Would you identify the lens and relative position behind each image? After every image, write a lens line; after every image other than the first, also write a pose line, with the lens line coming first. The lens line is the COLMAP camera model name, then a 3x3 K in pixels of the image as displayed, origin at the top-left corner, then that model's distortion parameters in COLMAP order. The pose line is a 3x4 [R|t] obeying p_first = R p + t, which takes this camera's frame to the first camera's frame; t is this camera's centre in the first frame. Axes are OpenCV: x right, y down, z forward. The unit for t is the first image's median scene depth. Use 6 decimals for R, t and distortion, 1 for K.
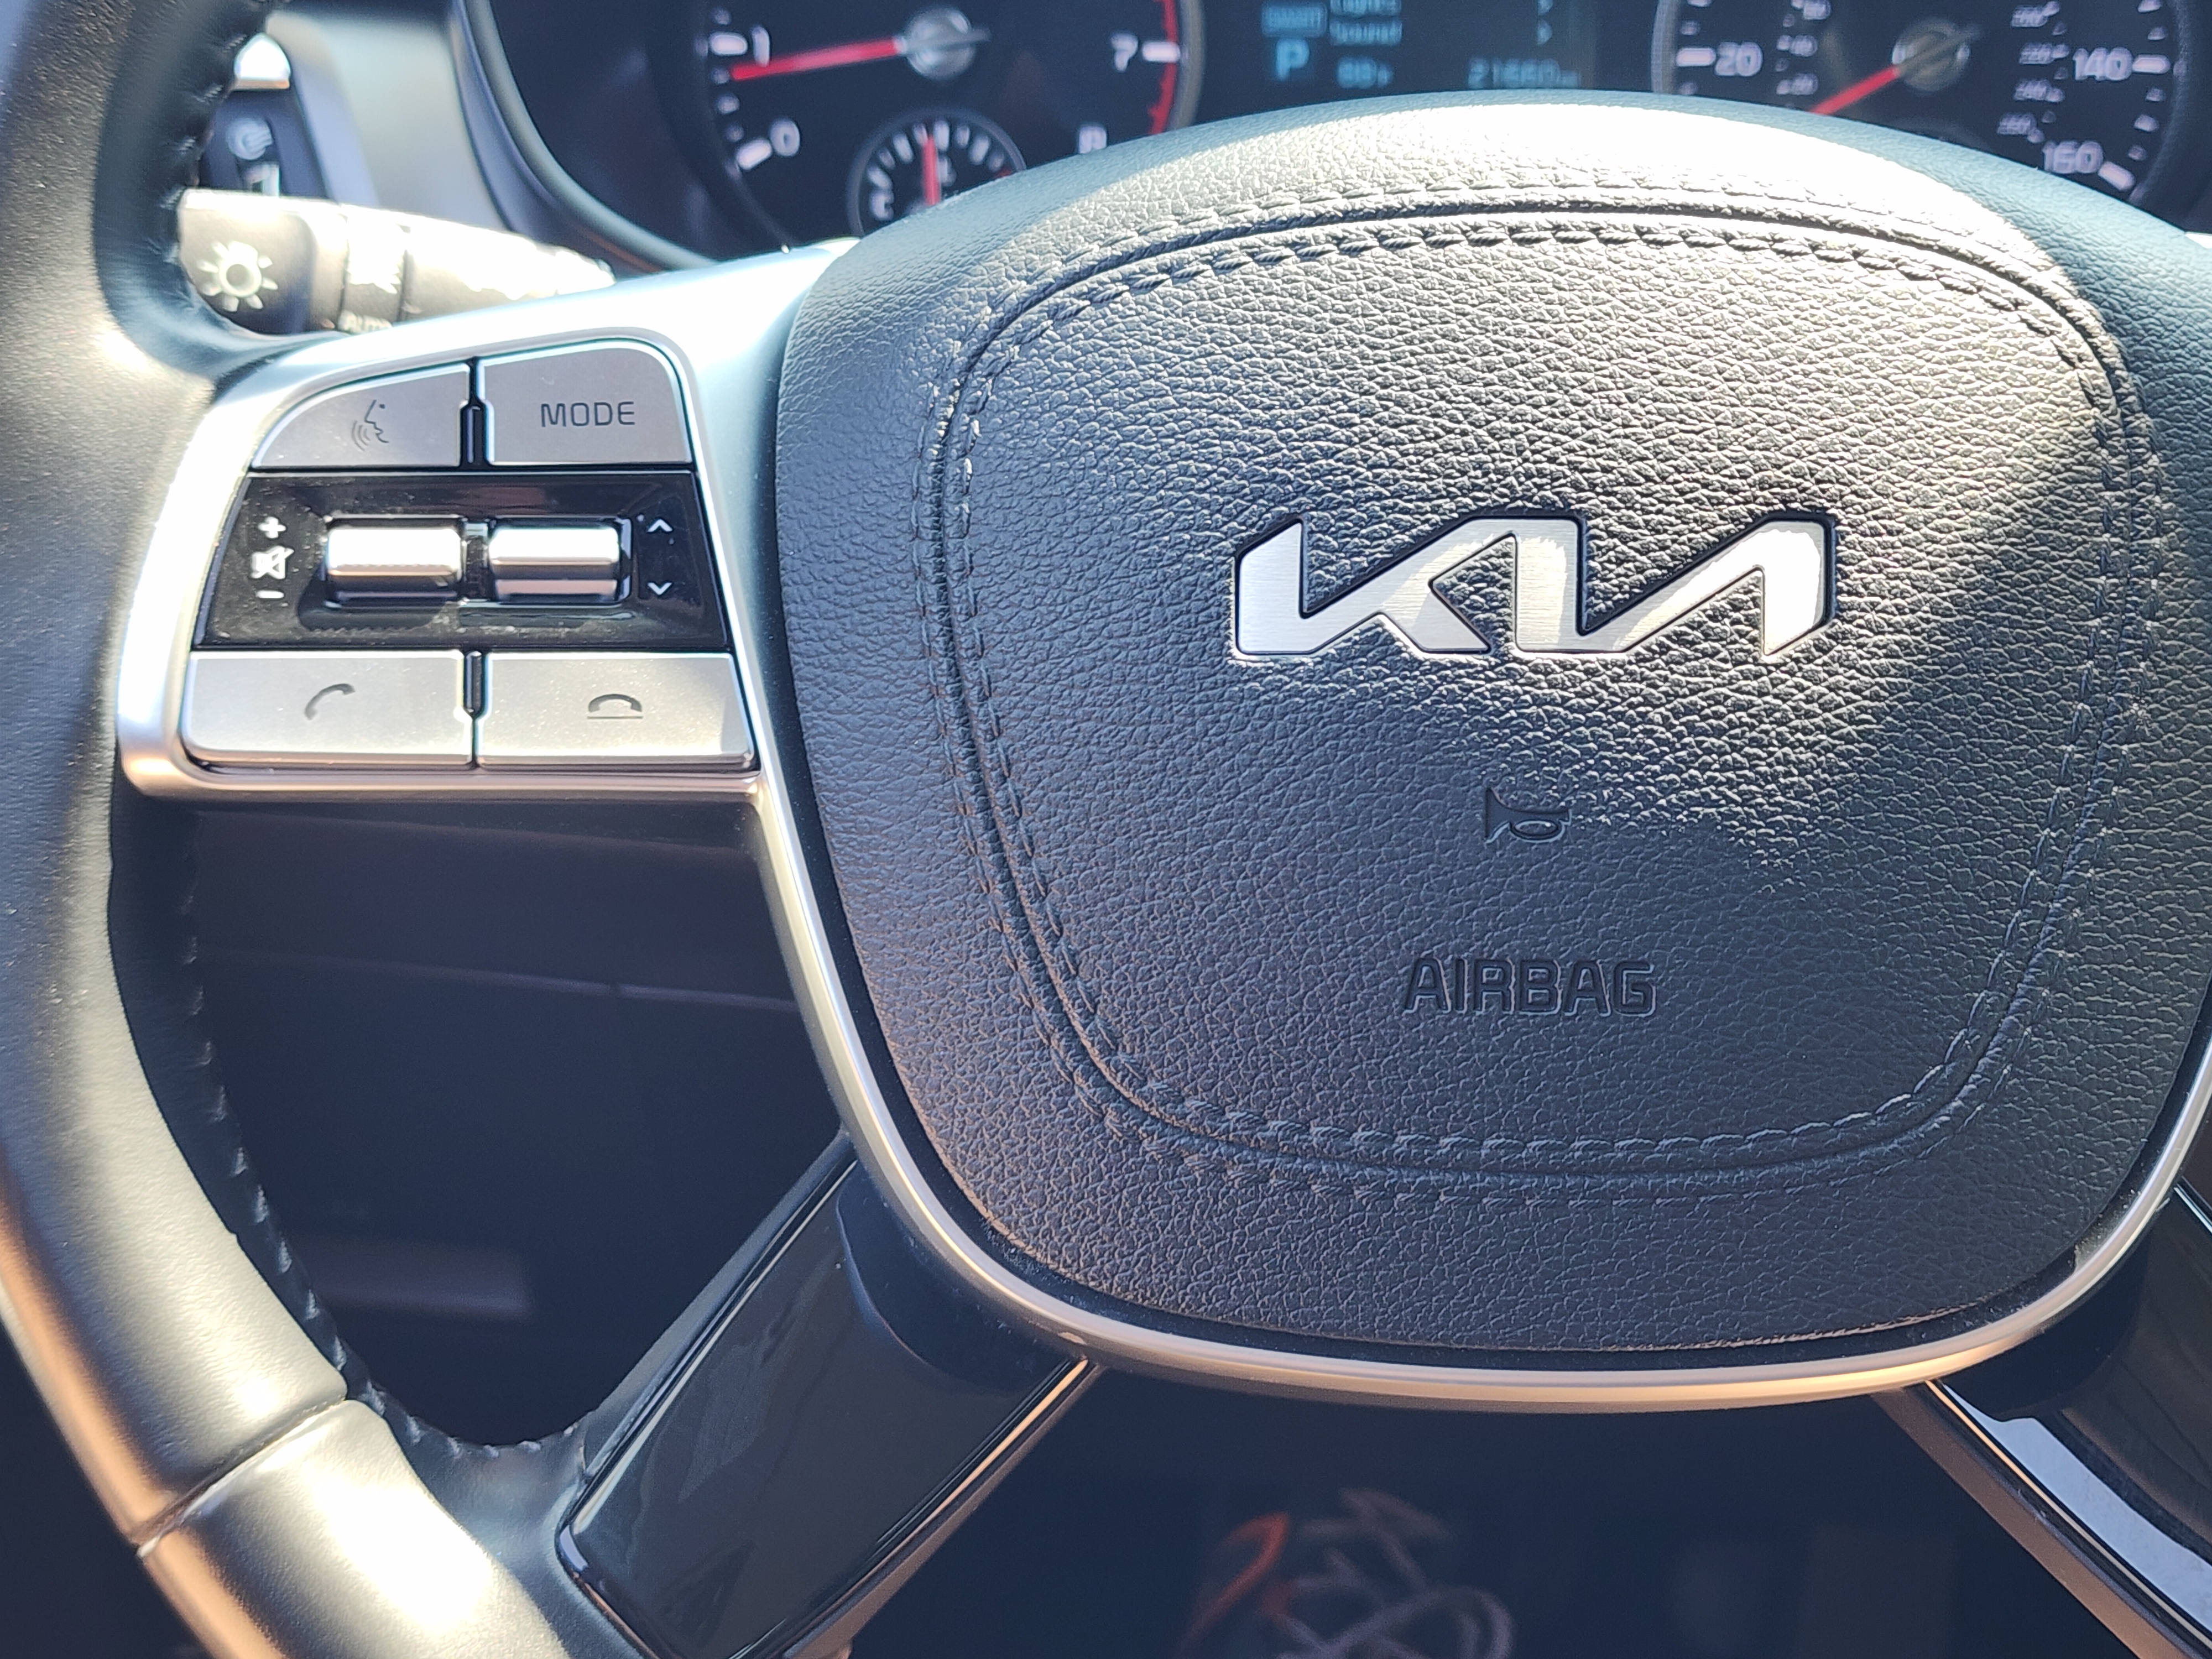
lens RADIAL K [[2851.9, 0, 1058.6], [0, 2851.9, 782.7], [0, 0, 1]] dist [0.186646, -0.560546]
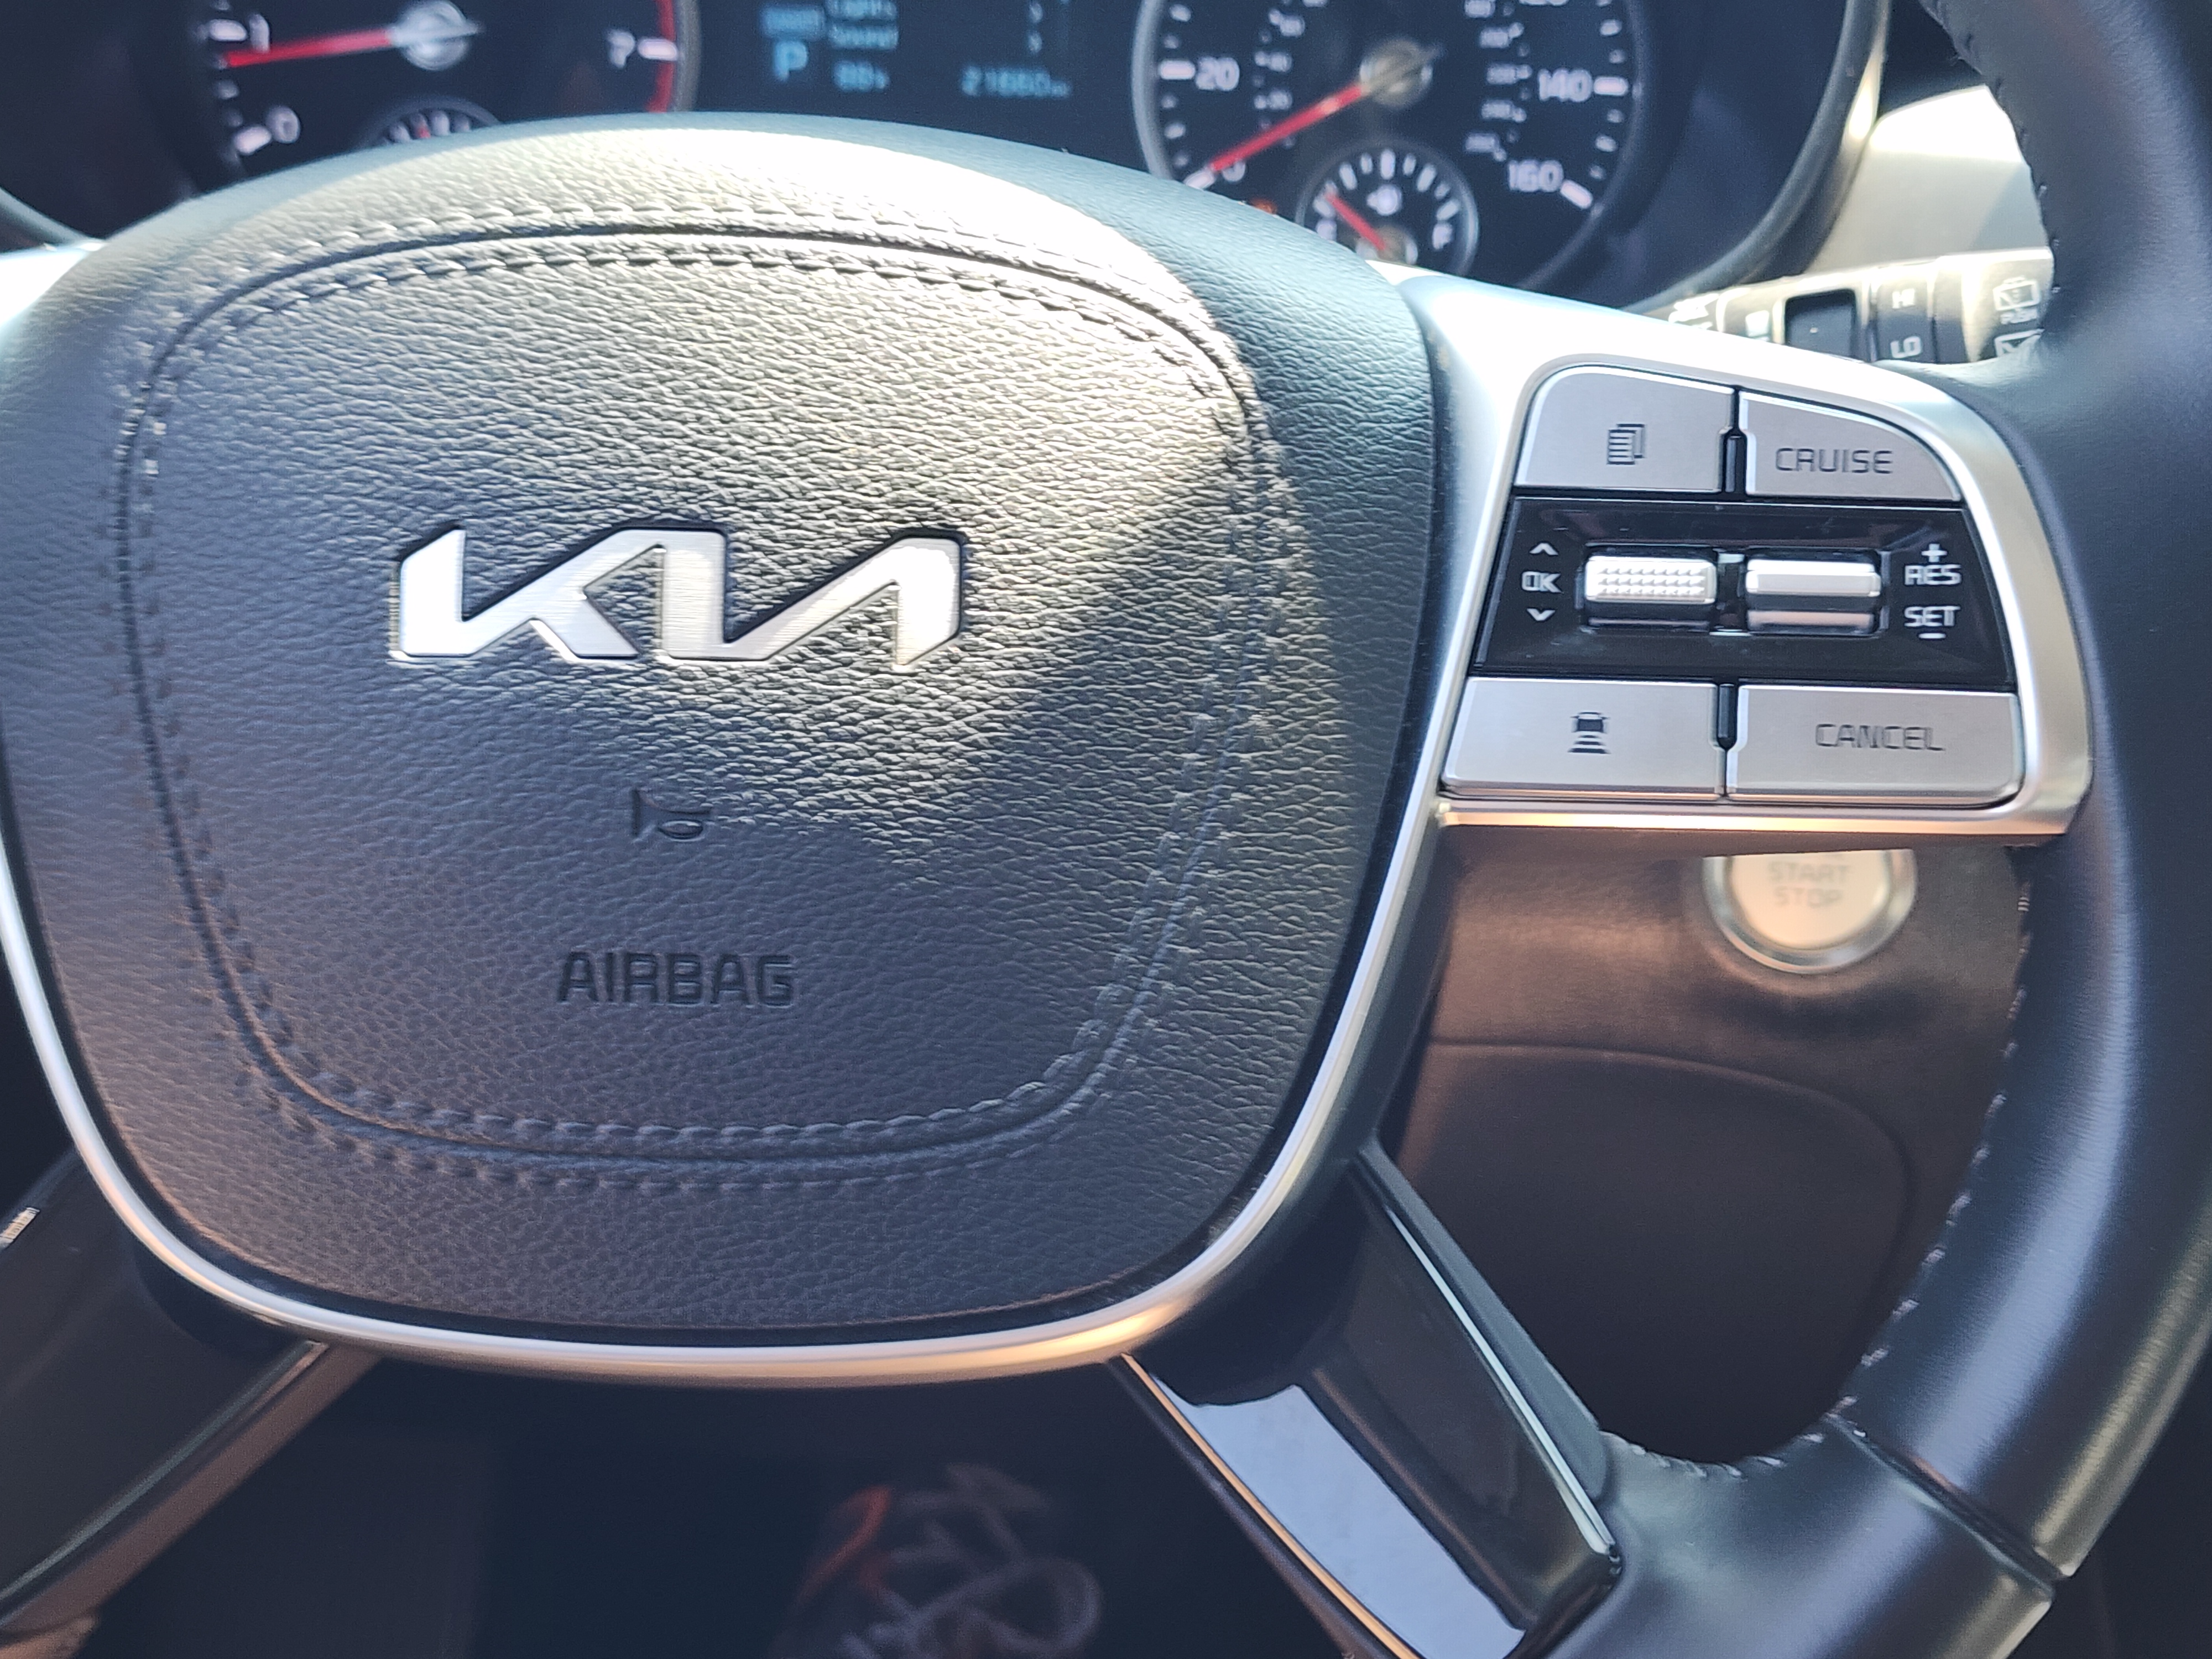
lens RADIAL K [[2851.9, 0, 1058.6], [0, 2851.9, 782.7], [0, 0, 1]] dist [0.186646, -0.560546]
pose [[0.998977, 0.009654, 0.044189, 0.254021], [-0.010017, 0.999918, 0.008001, -0.010098], [-0.044109, -0.008435, 0.998991, -0.043925]]
